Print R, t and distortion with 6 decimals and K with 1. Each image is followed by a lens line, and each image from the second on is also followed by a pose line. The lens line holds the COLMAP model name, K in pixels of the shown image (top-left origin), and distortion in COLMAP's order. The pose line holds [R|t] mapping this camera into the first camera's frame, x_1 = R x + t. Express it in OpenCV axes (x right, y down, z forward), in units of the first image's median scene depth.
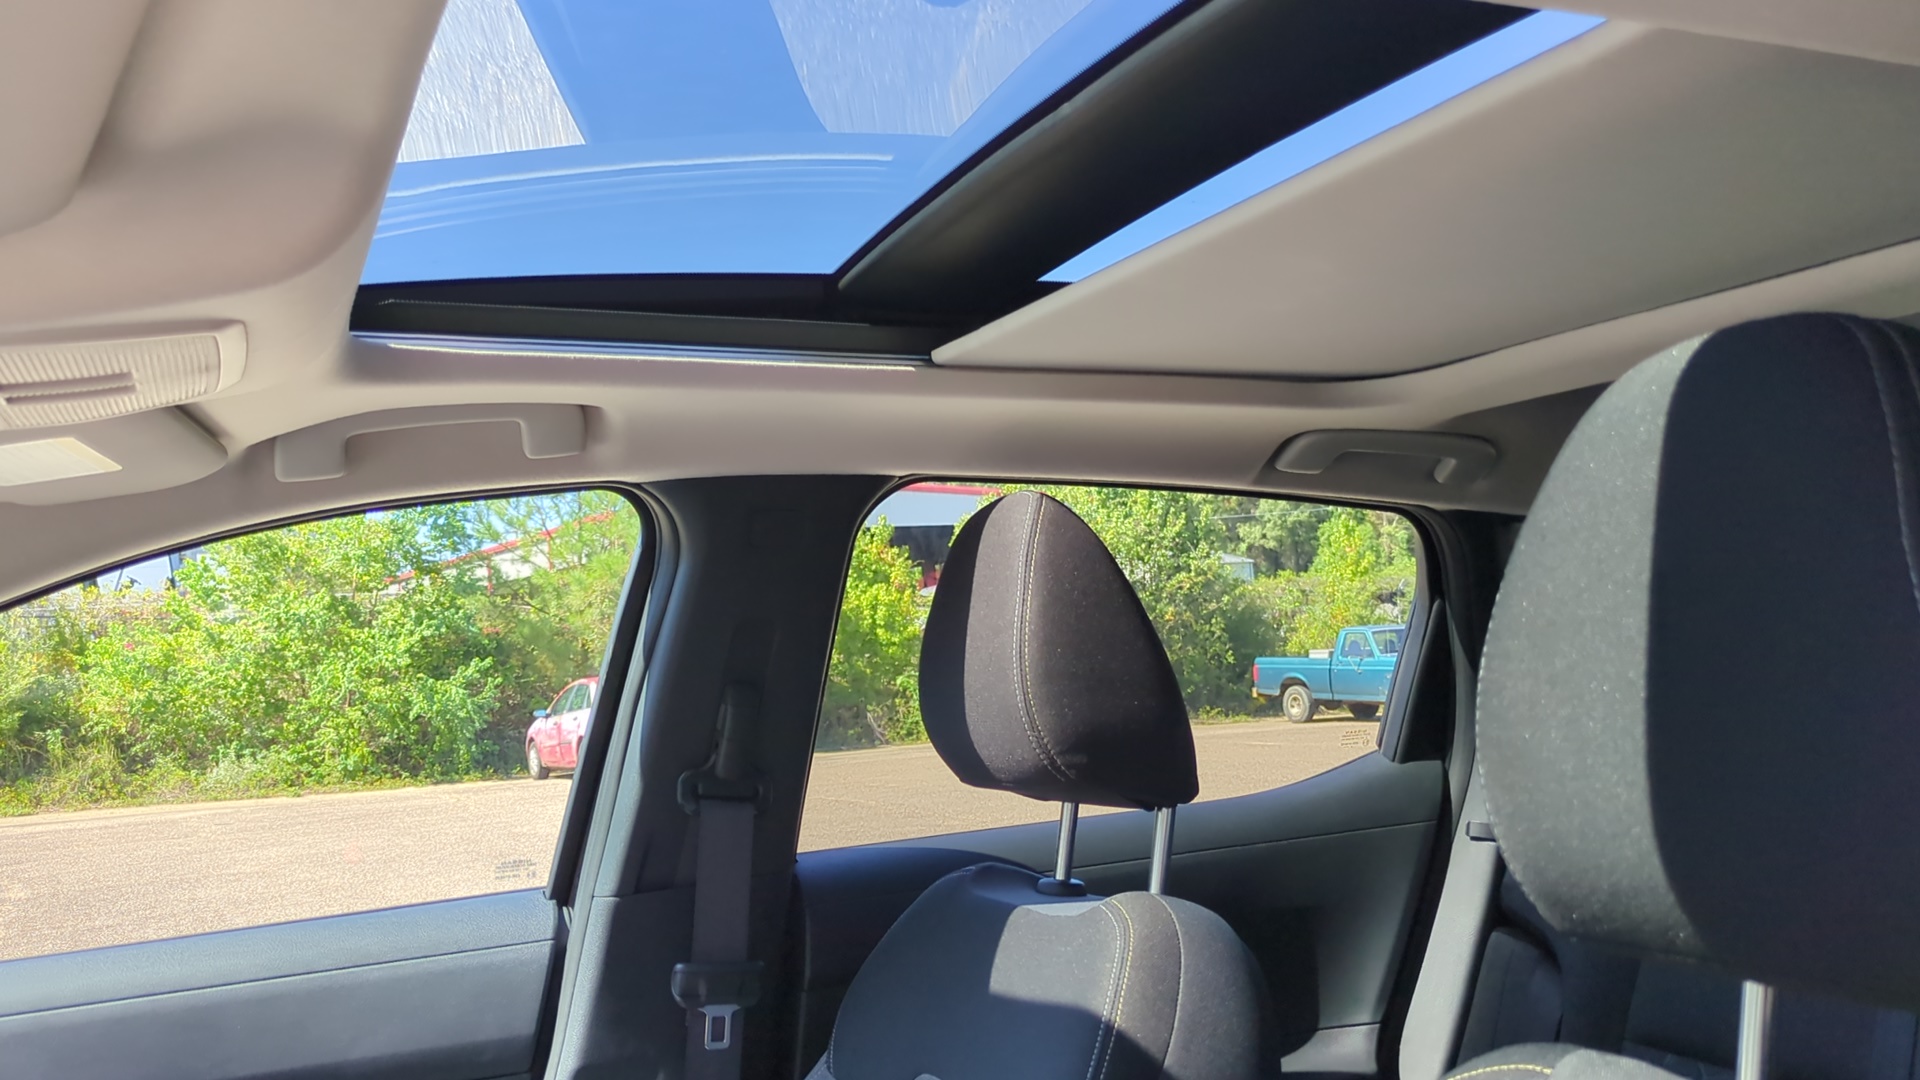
lens RADIAL K [[1646.5, 0, 993.8], [0, 1646.5, 497.6], [0, 0, 1]] dist [0.018415, -0.011581]
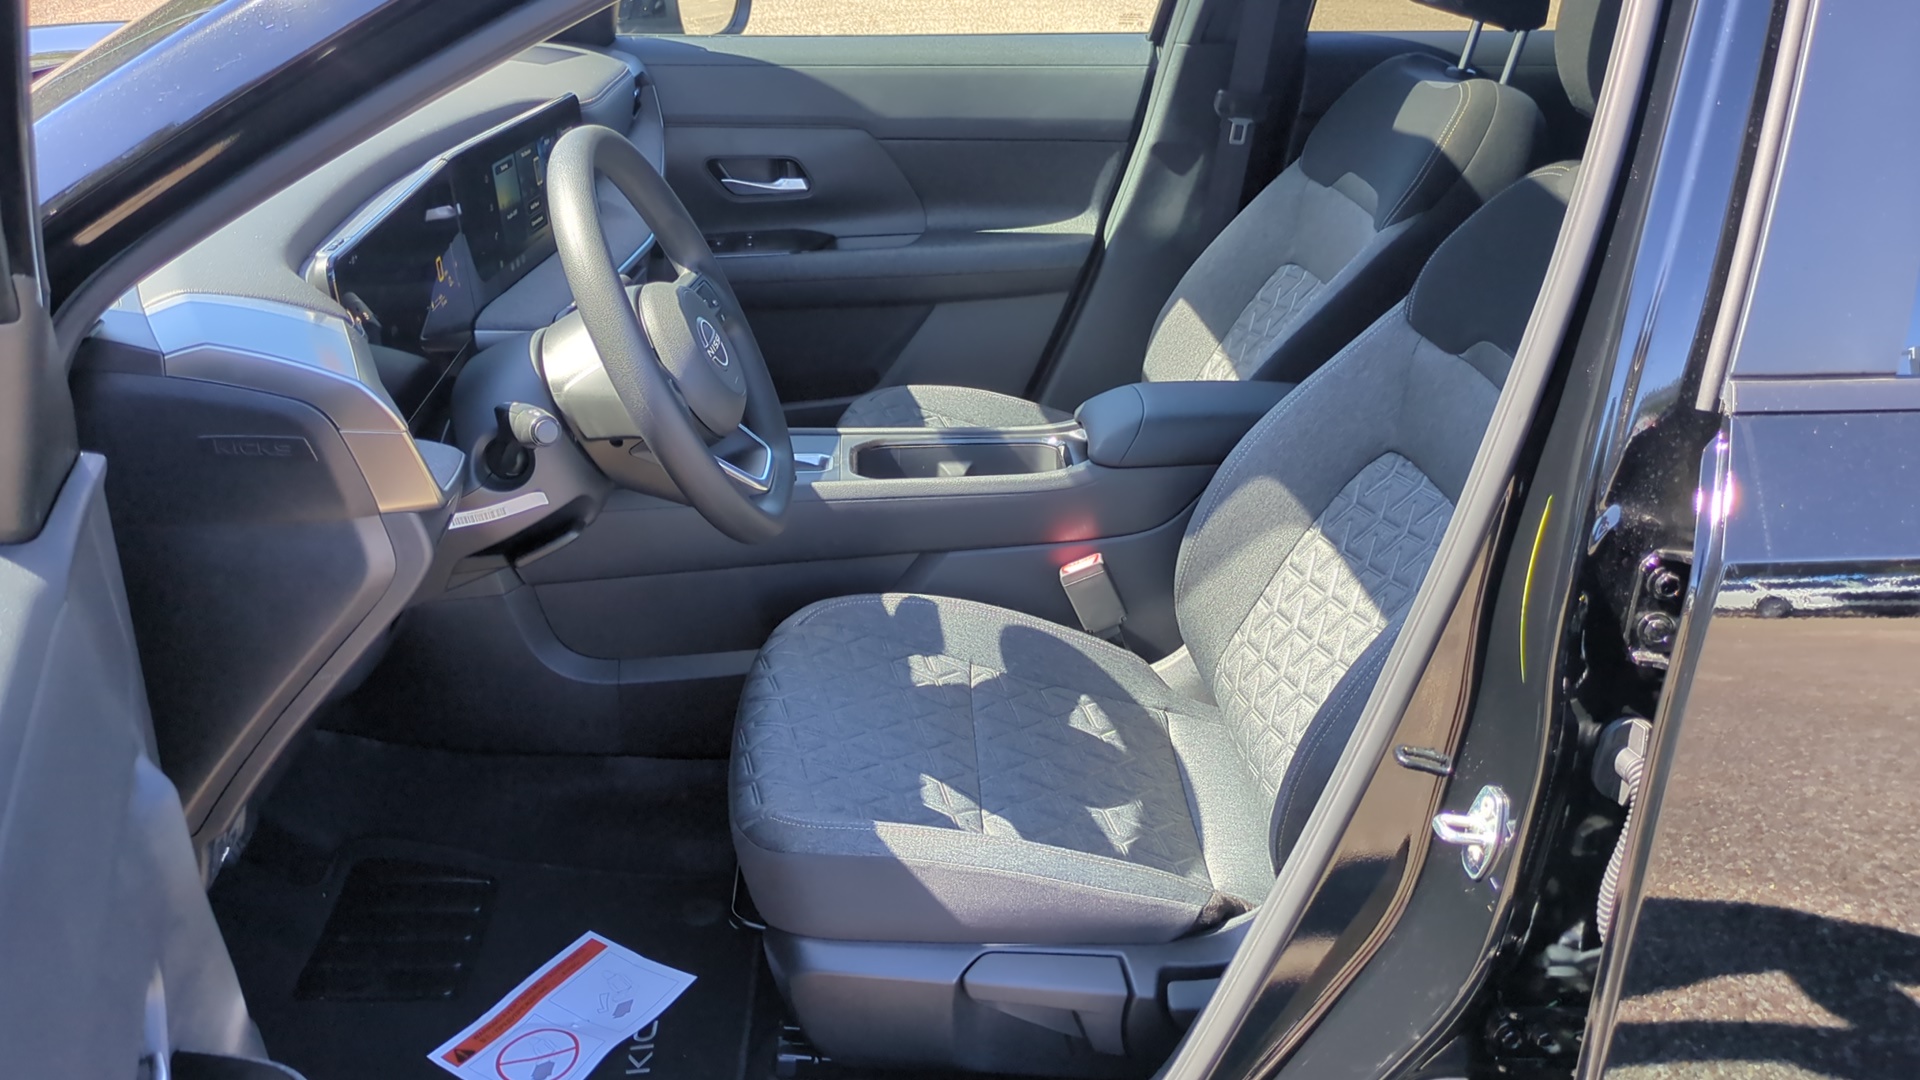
lens RADIAL K [[1646.5, 0, 954.3], [0, 1646.5, 534.7], [0, 0, 1]] dist [0.018415, -0.011581]
pose [[0.925983, 0.221488, -0.305776, 0.166628], [-0.041389, 0.864528, 0.500878, -0.149494], [0.375290, -0.451149, 0.809705, -0.641305]]
